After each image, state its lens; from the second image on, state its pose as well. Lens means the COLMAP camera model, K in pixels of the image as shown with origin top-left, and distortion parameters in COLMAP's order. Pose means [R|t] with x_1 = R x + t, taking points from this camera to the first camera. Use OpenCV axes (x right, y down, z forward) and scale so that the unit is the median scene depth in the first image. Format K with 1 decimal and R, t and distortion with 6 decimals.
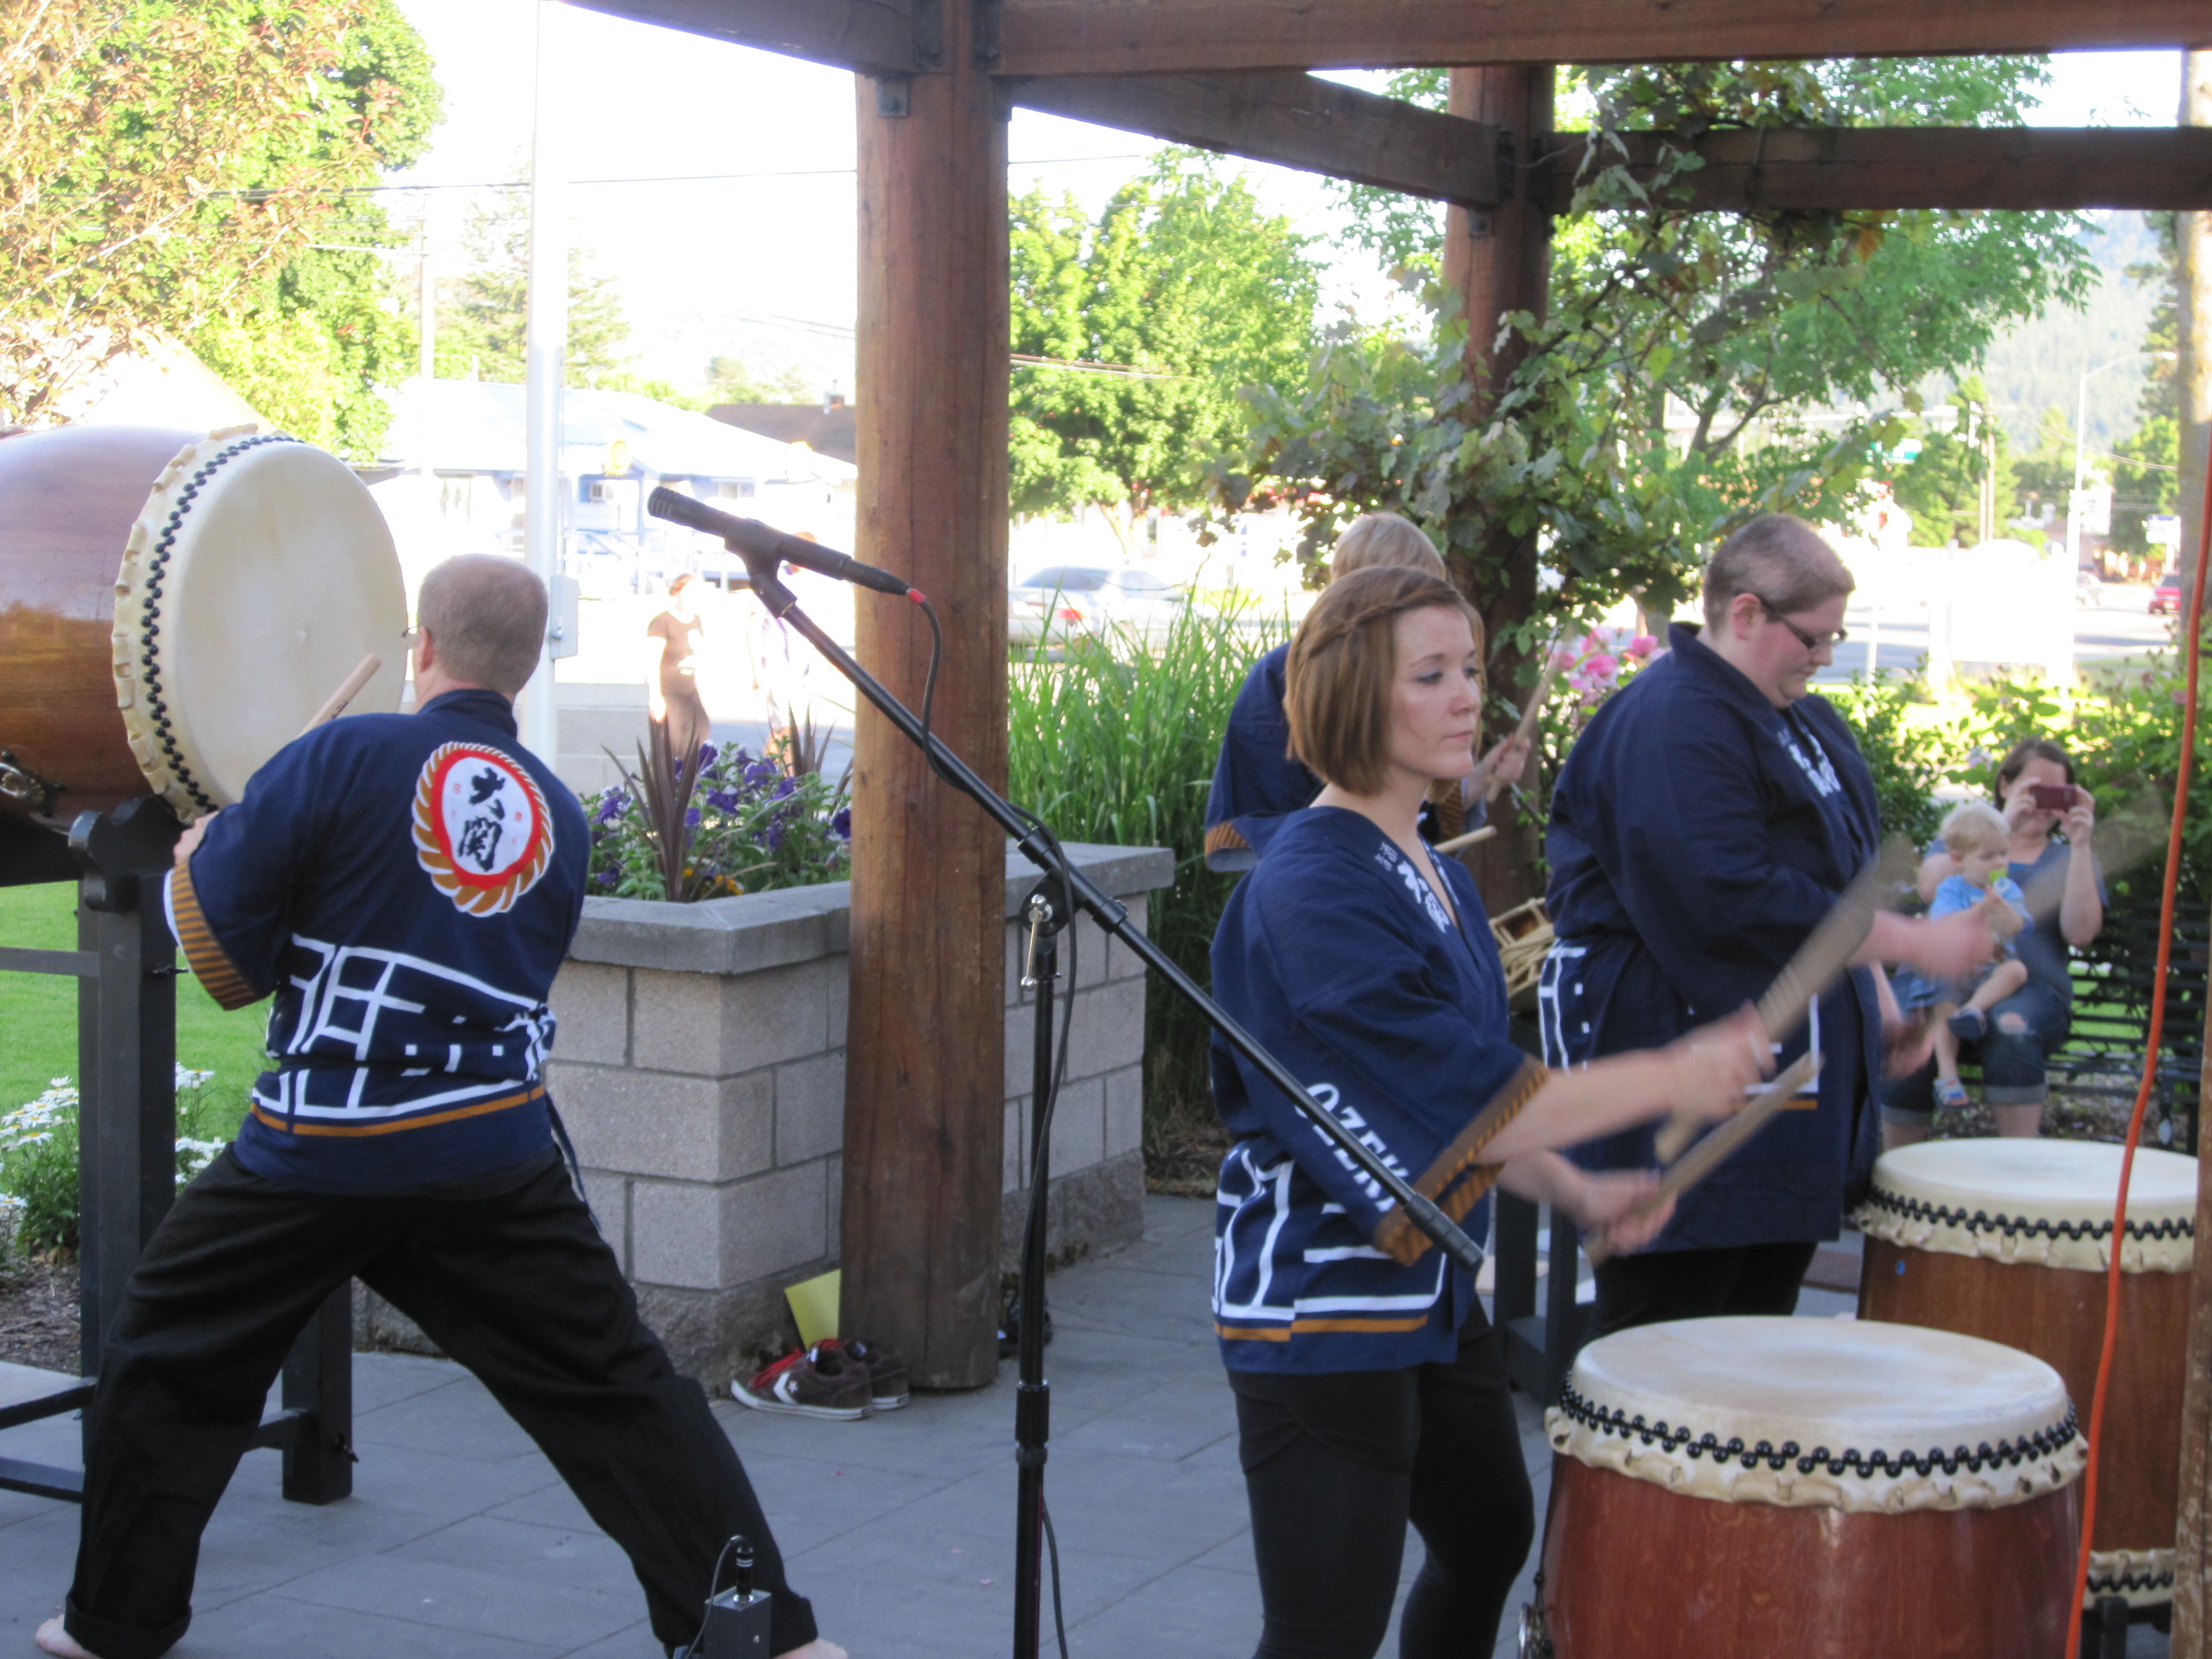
lens RADIAL K [[3838.6, 0, 1111.6], [0, 3838.6, 899.4], [0, 0, 1]] dist [-0.180783, 0.129060]
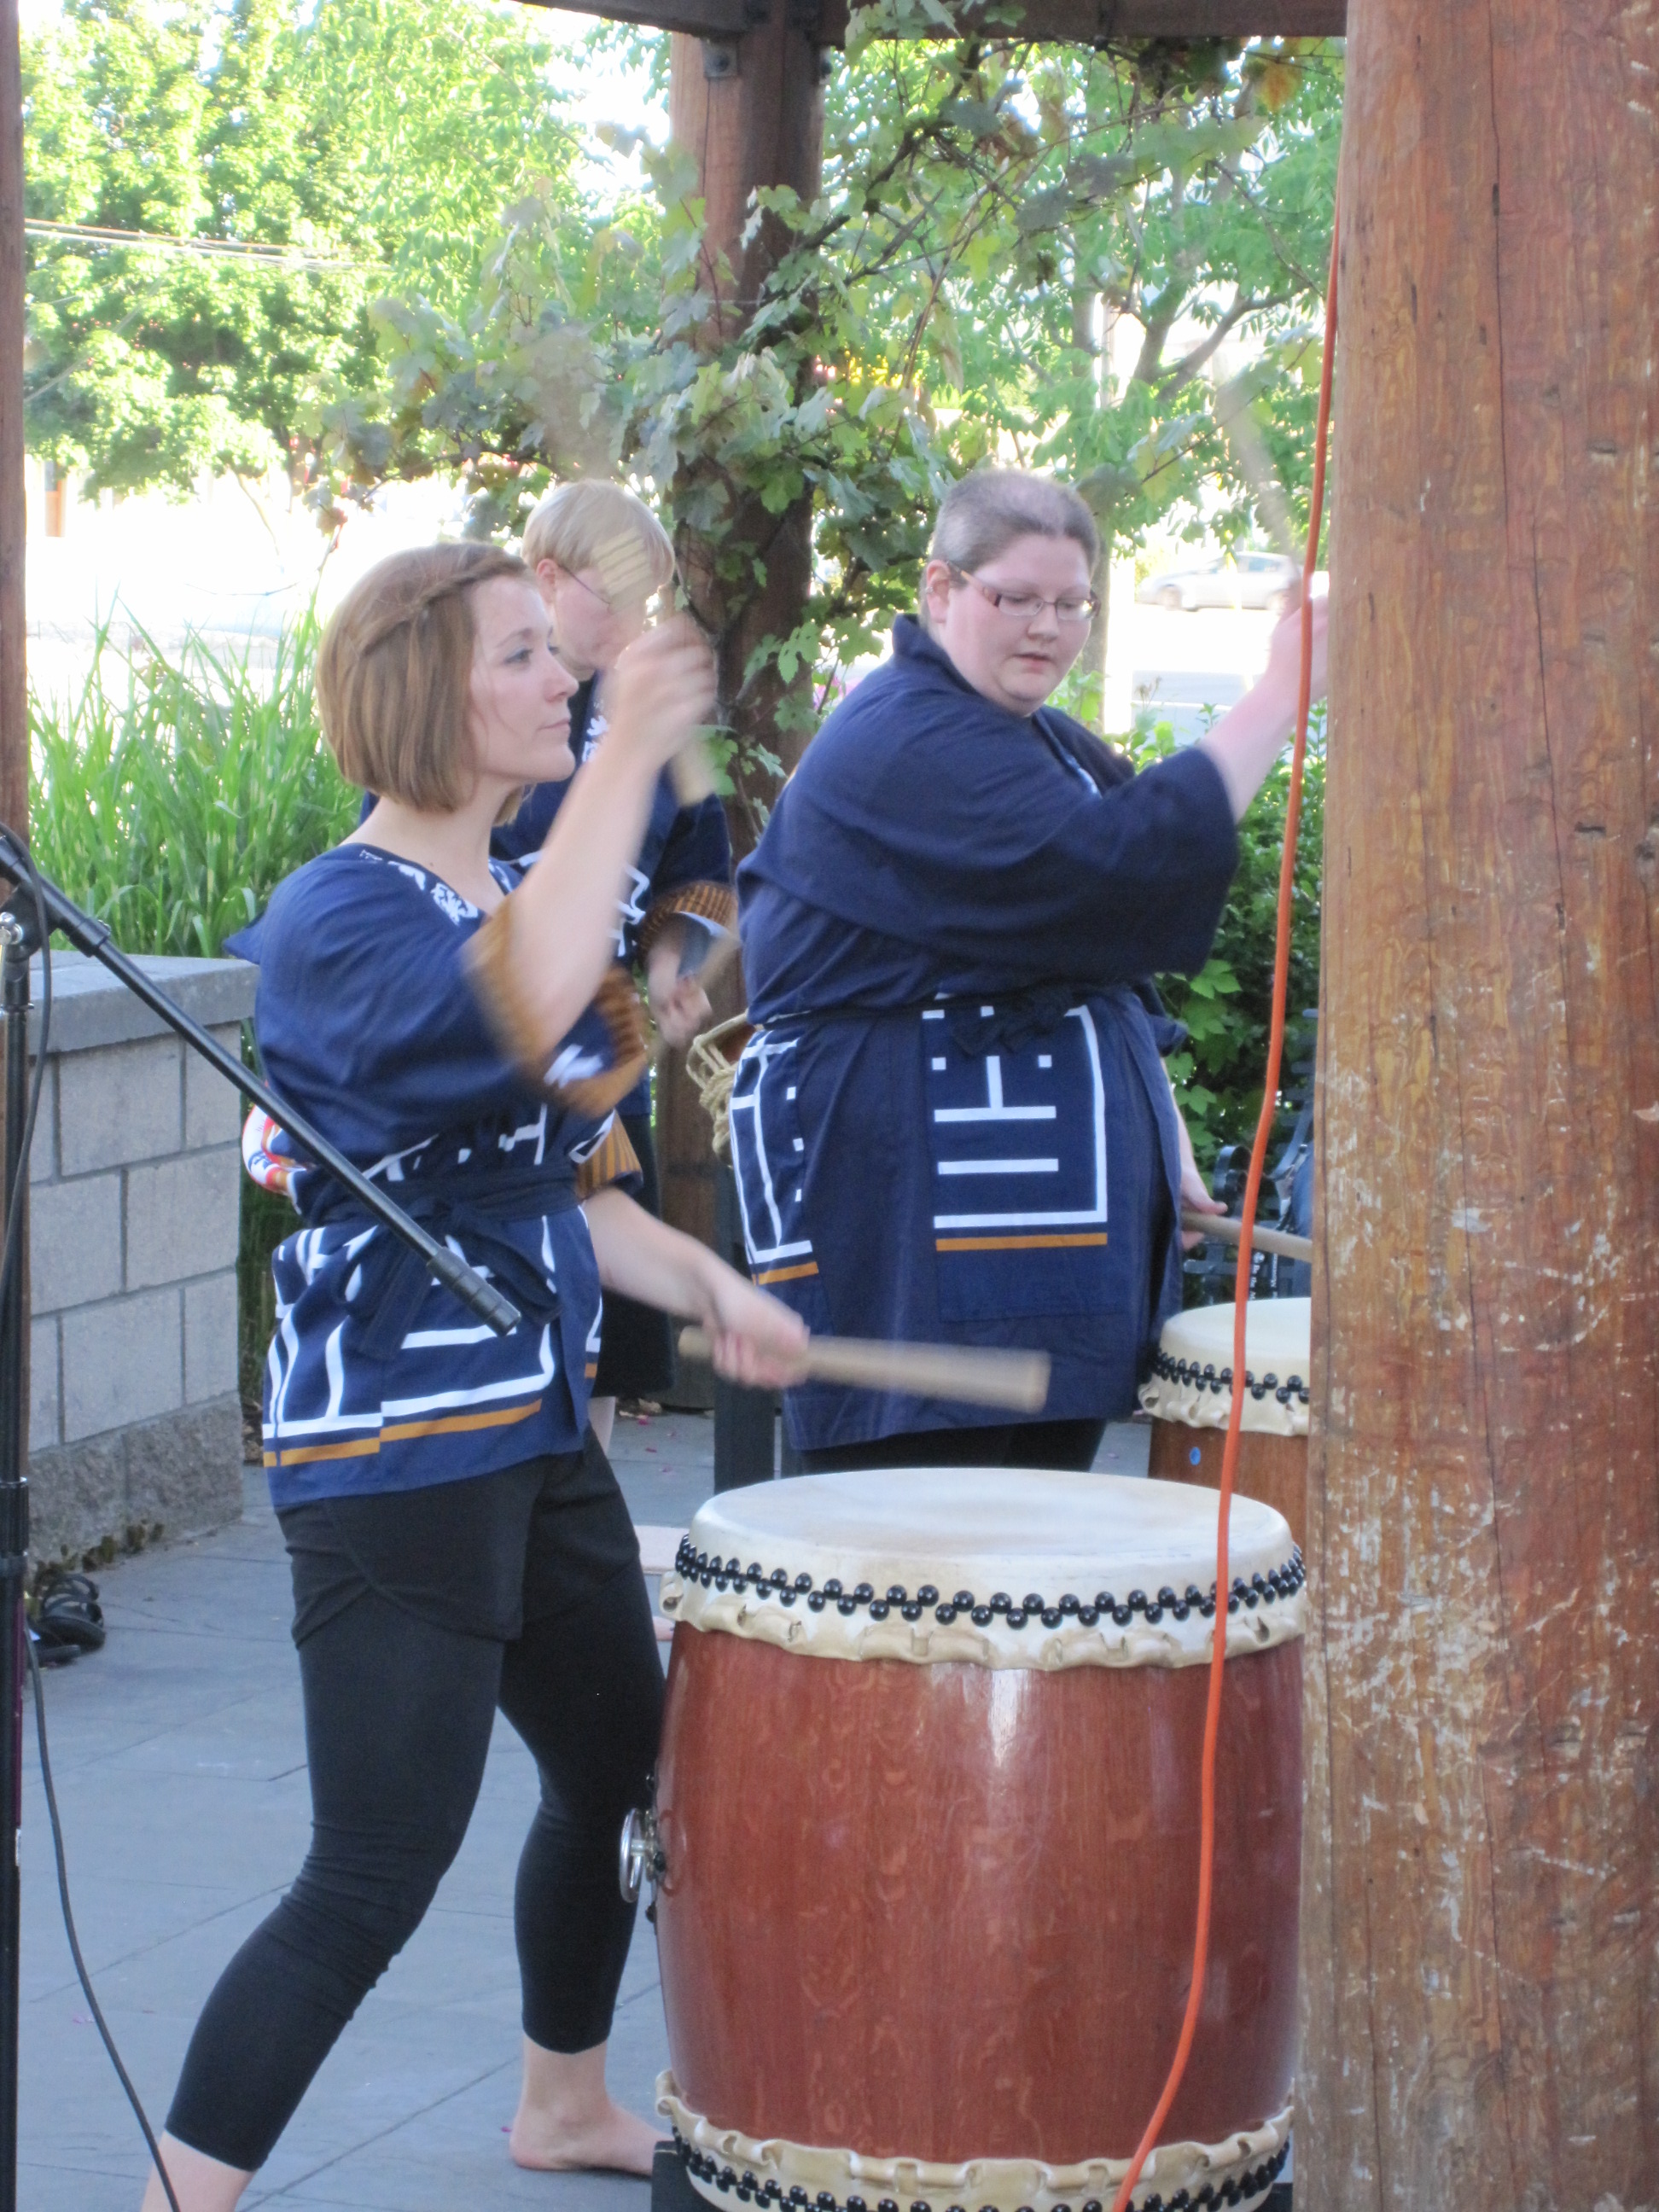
lens RADIAL K [[6374.5, 0, 829.5], [0, 6374.5, 1106.0], [0, 0, 1]] dist [-0.080292, -0.059530]
pose [[0.996125, -0.012656, 0.087033, 0.013136], [0.012965, 0.999912, -0.002983, 0.015900], [-0.086988, 0.004100, 0.996201, -0.147725]]
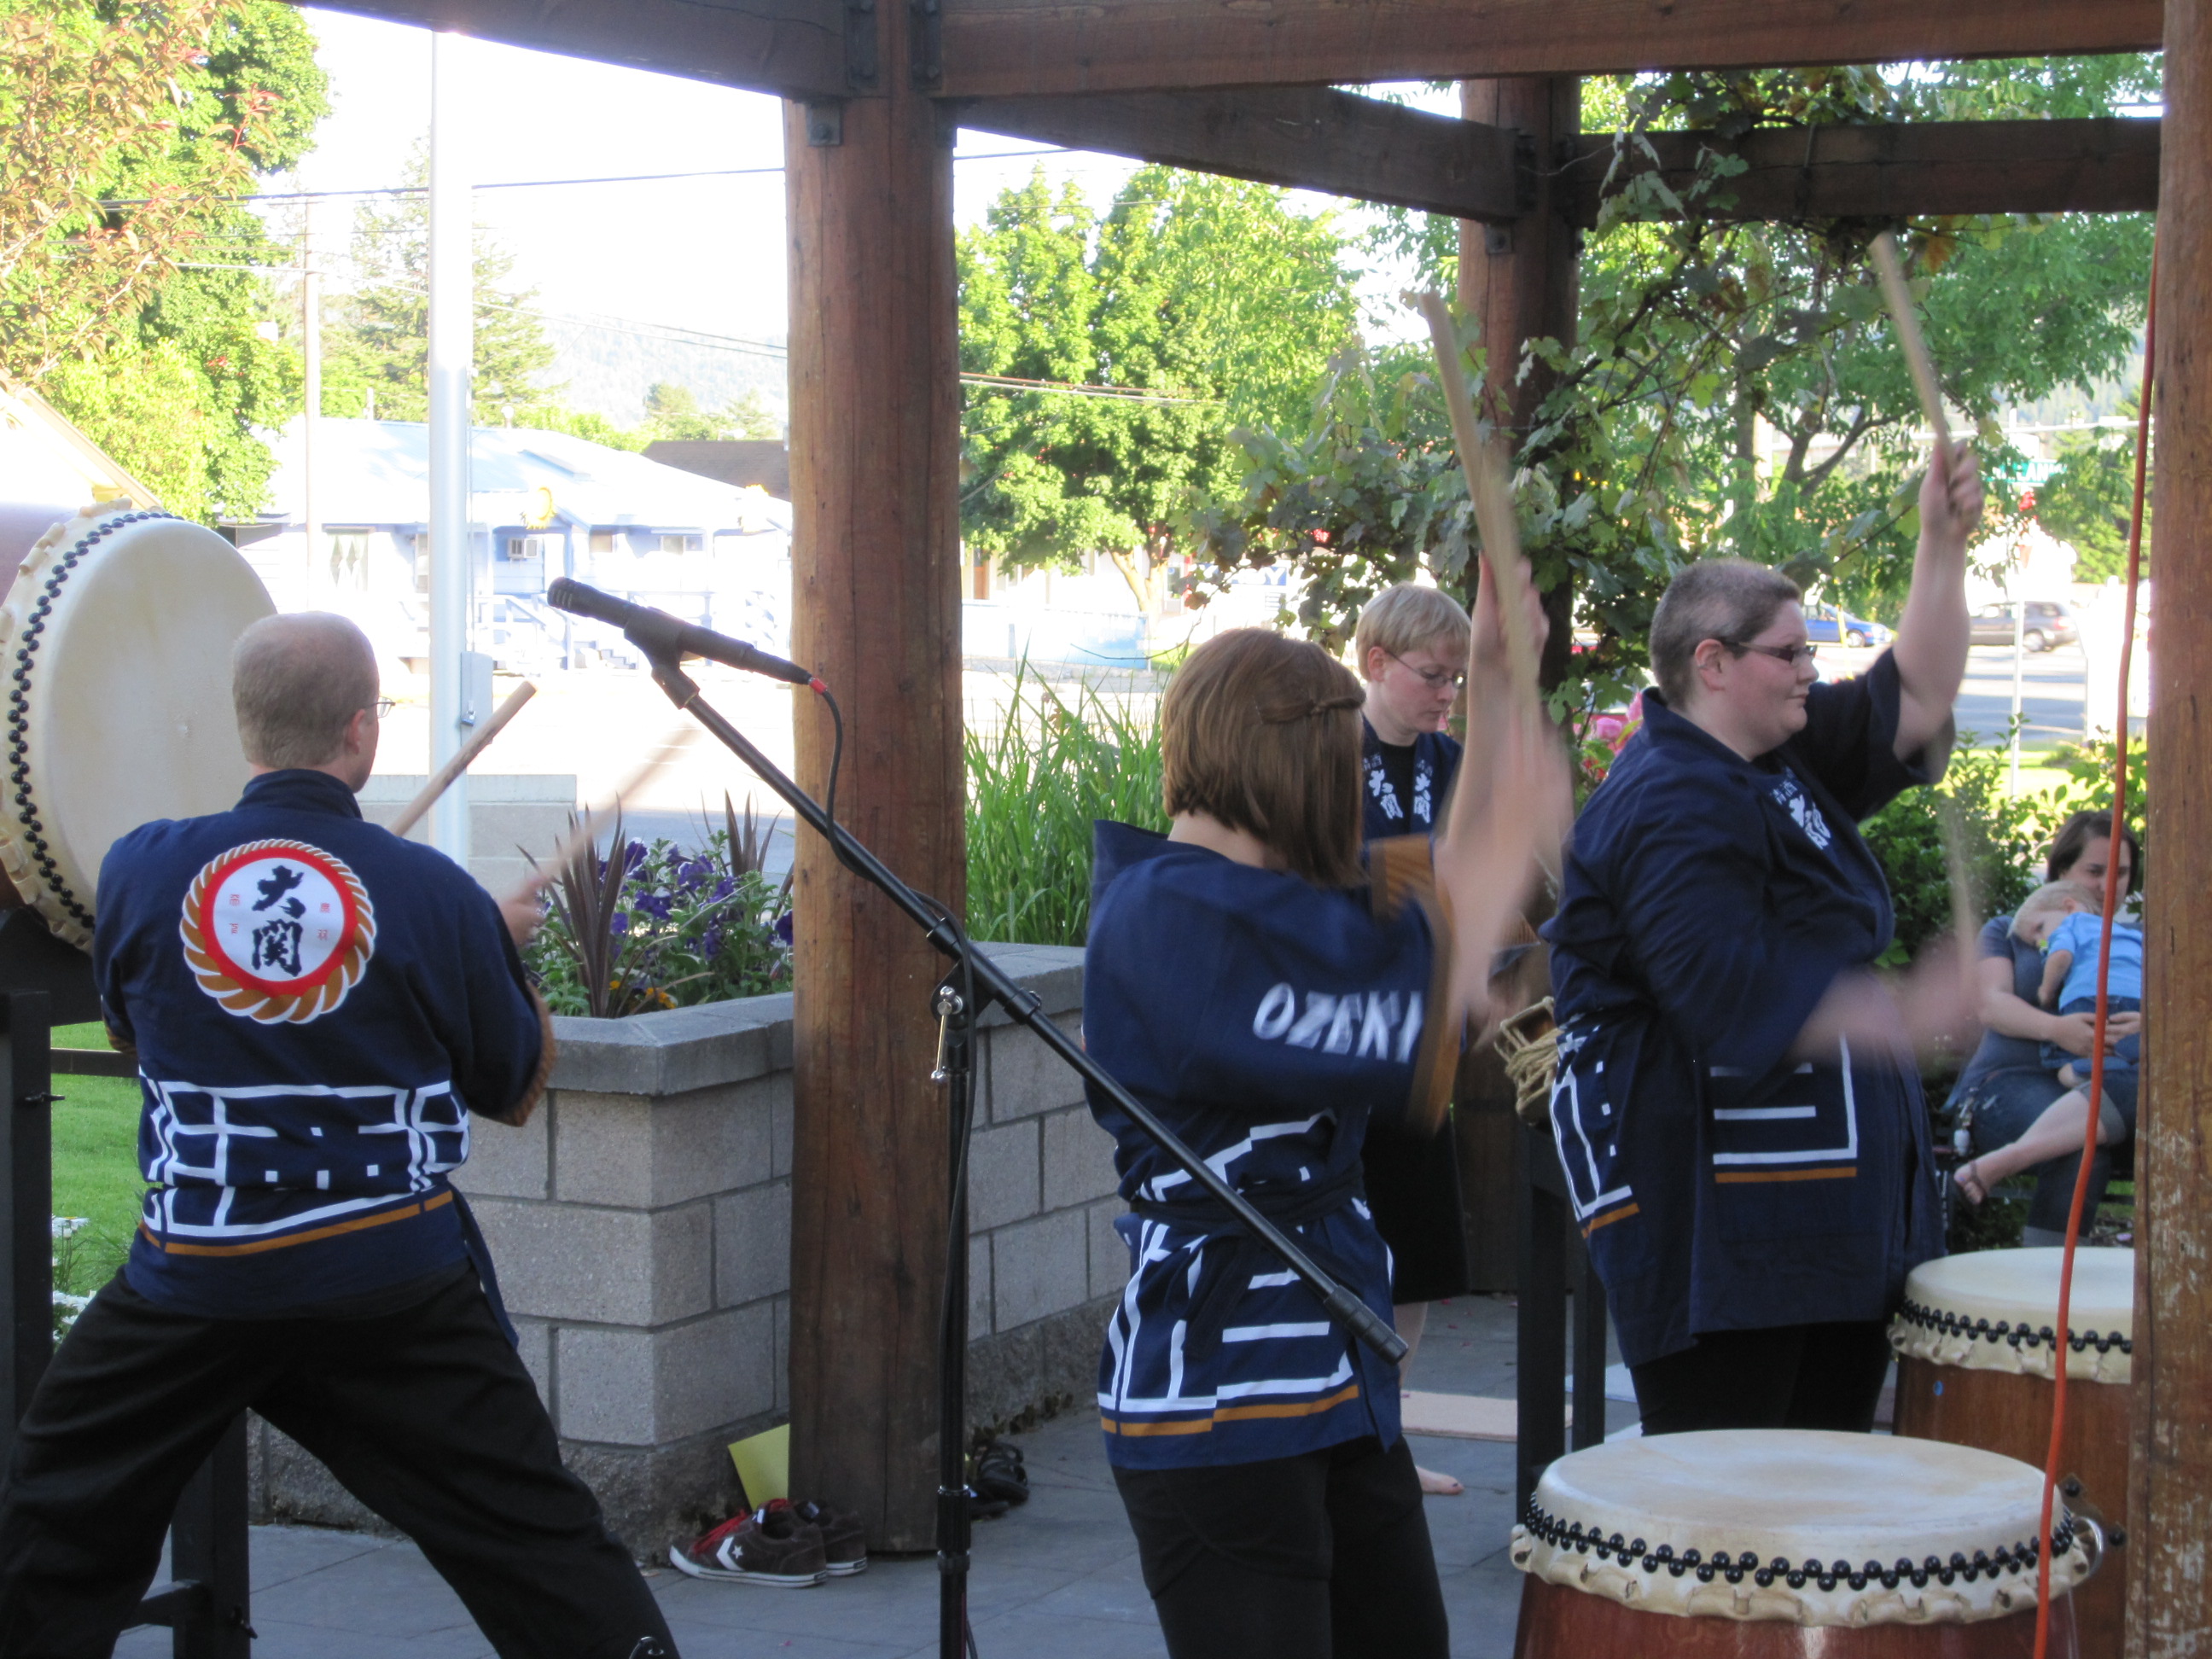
lens RADIAL K [[4570.1, 0, 1133.9], [0, 4570.1, 899.3], [0, 0, 1]] dist [-0.156954, 0.135847]
pose [[0.999844, -0.017647, -0.000465, 0.009392], [0.017628, 0.999491, -0.026583, 0.002803], [0.000934, 0.026571, 0.999646, -0.054109]]
